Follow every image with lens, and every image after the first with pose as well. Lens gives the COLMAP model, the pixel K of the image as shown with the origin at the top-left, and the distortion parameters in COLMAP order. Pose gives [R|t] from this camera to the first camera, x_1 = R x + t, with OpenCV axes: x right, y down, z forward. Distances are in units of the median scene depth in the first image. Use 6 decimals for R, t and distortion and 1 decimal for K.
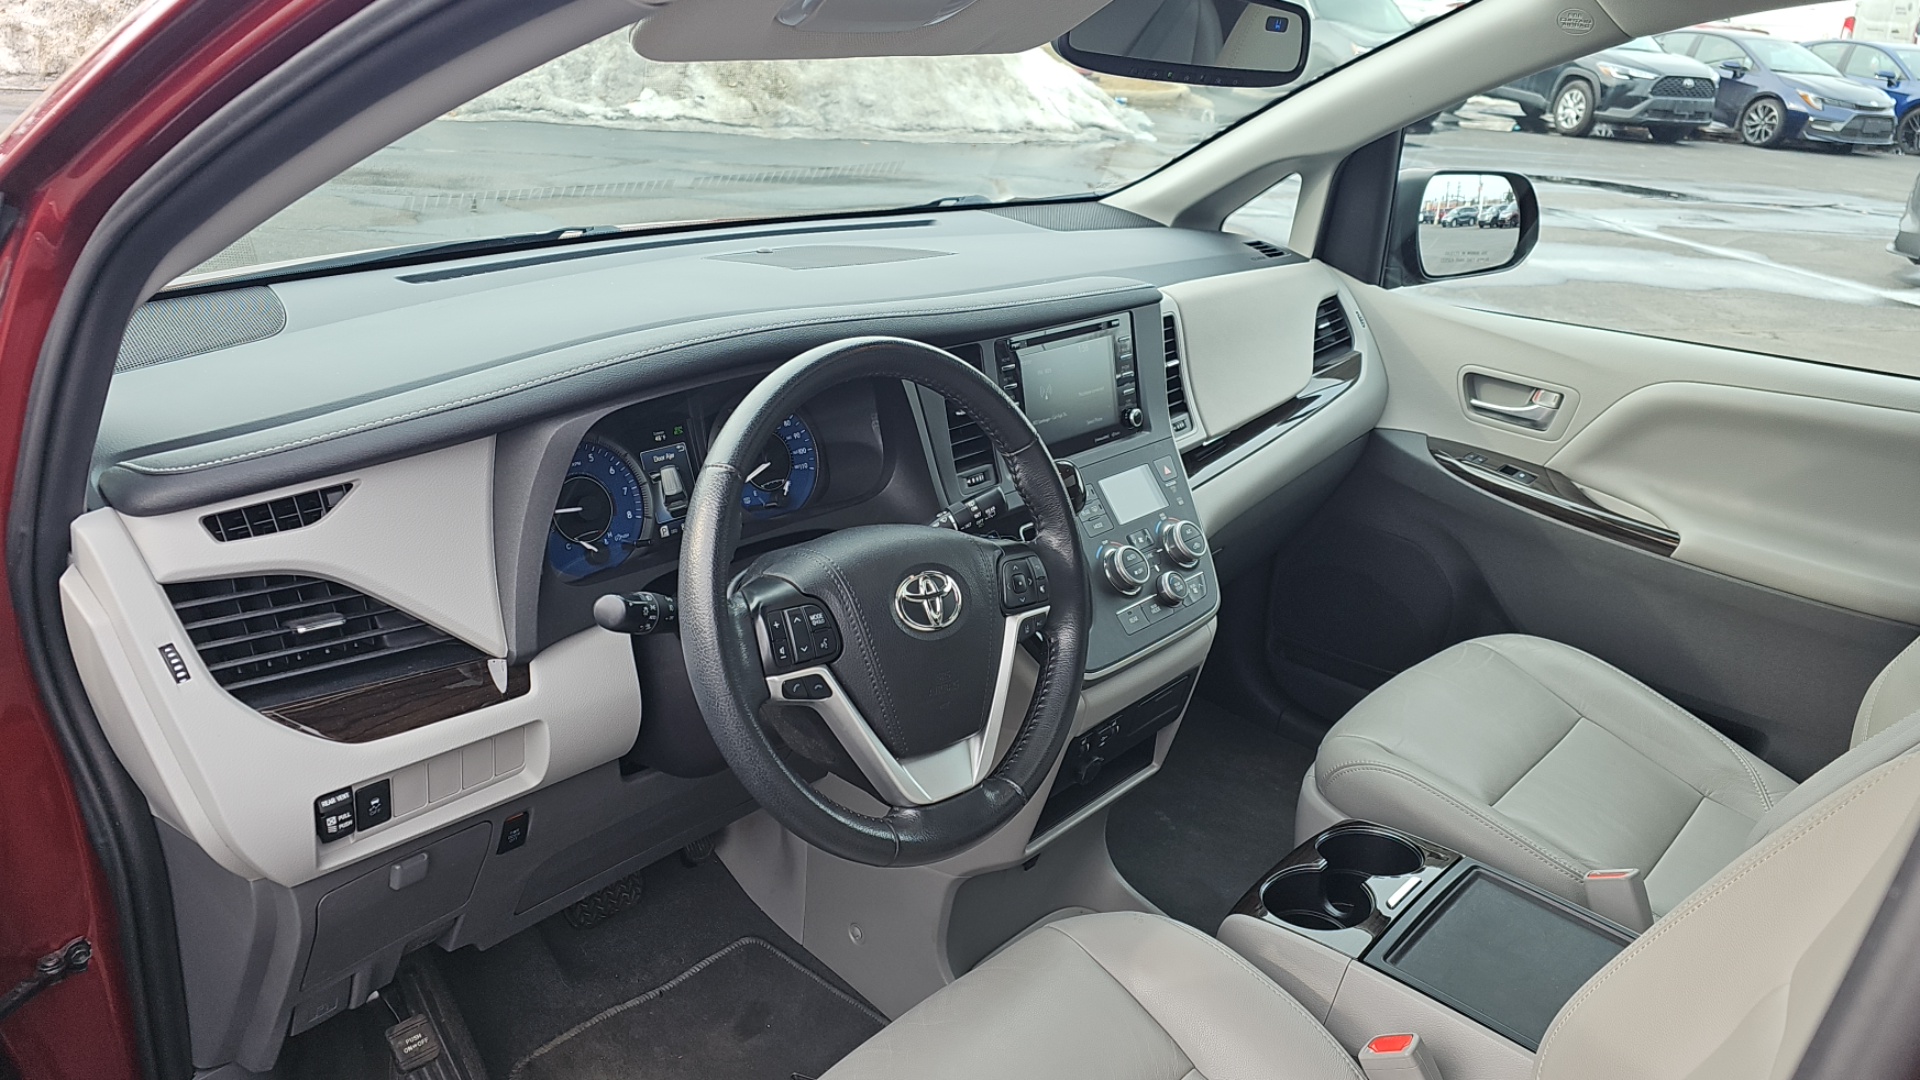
lens RADIAL K [[1381.2, 0, 988.6], [0, 1381.2, 512.6], [0, 0, 1]] dist [0.077420, -0.078680]
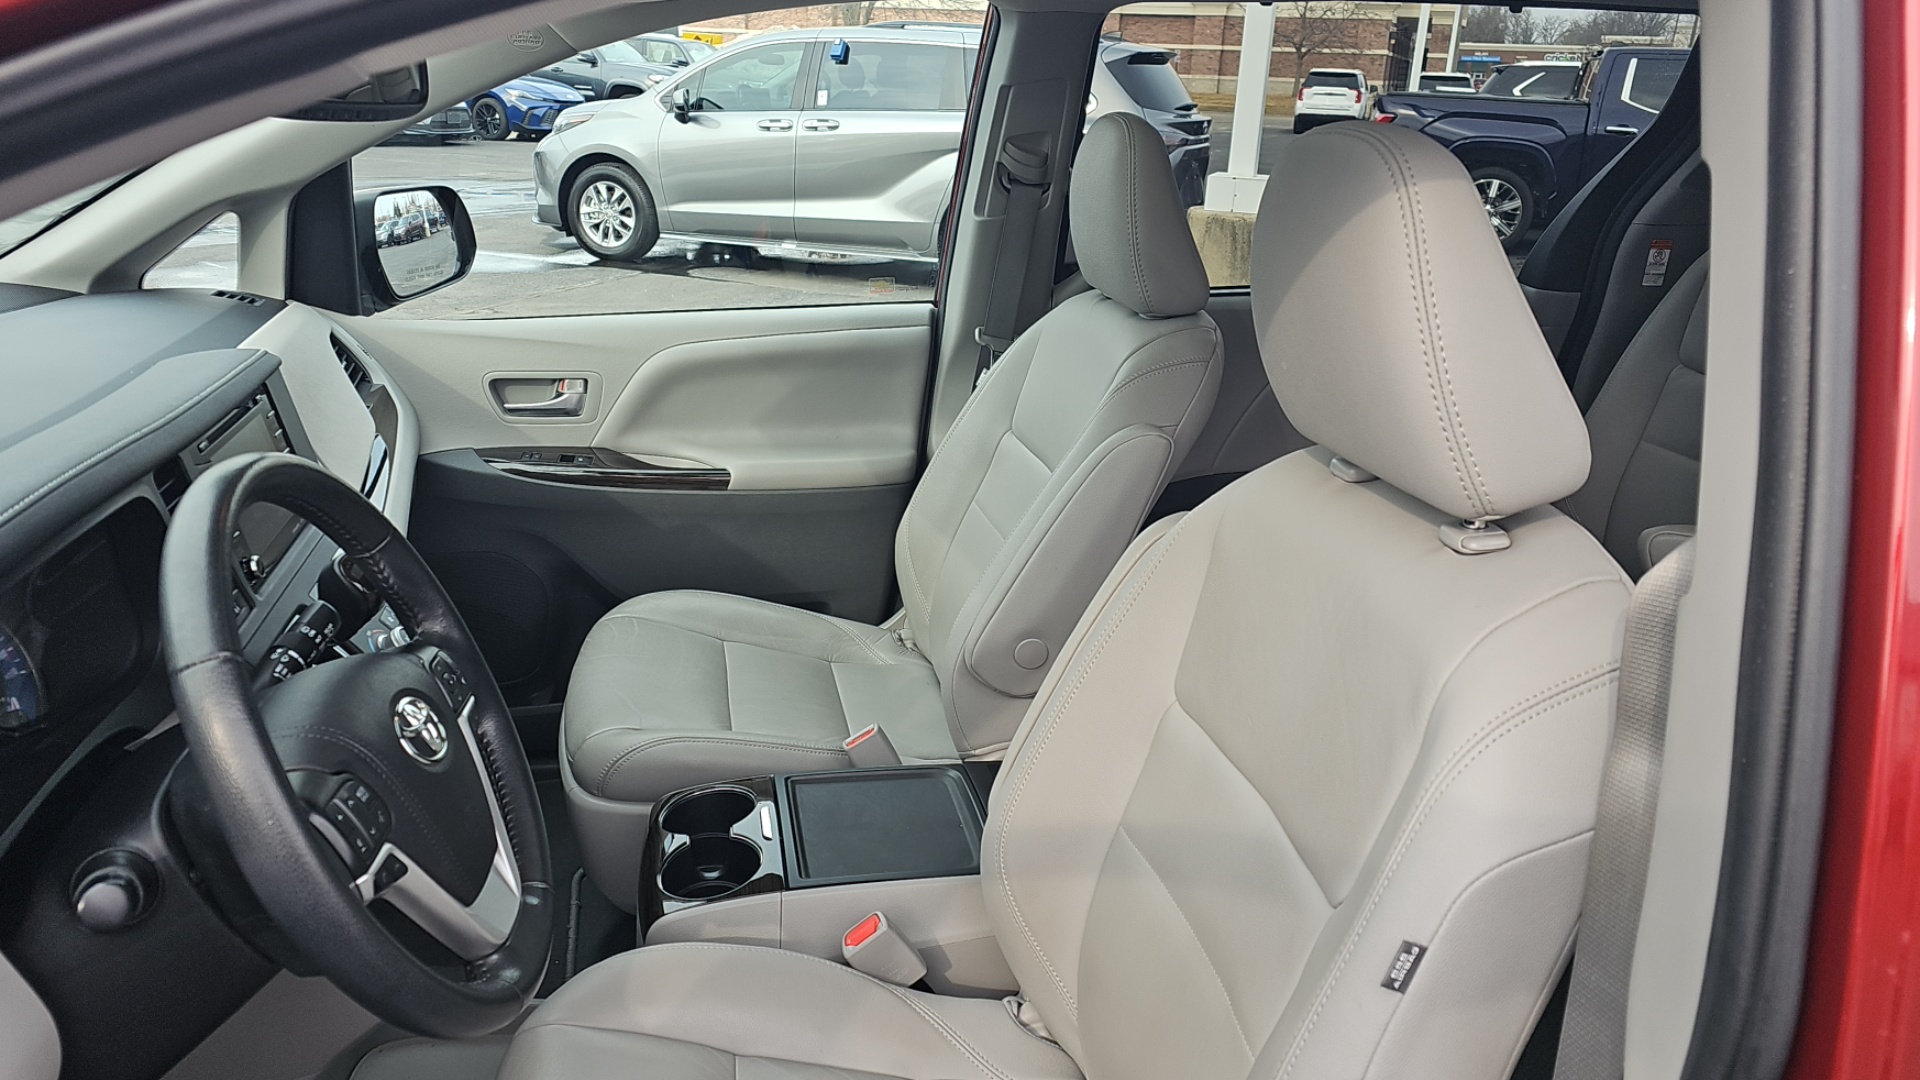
lens RADIAL K [[1370.4, 0, 943.8], [0, 1370.4, 535.0], [0, 0, 1]] dist [0.031977, -0.002199]
pose [[0.618734, -0.304337, 0.724256, -0.242011], [0.293698, 0.944675, 0.146050, -0.046331], [-0.728635, 0.122346, 0.673886, 0.090175]]
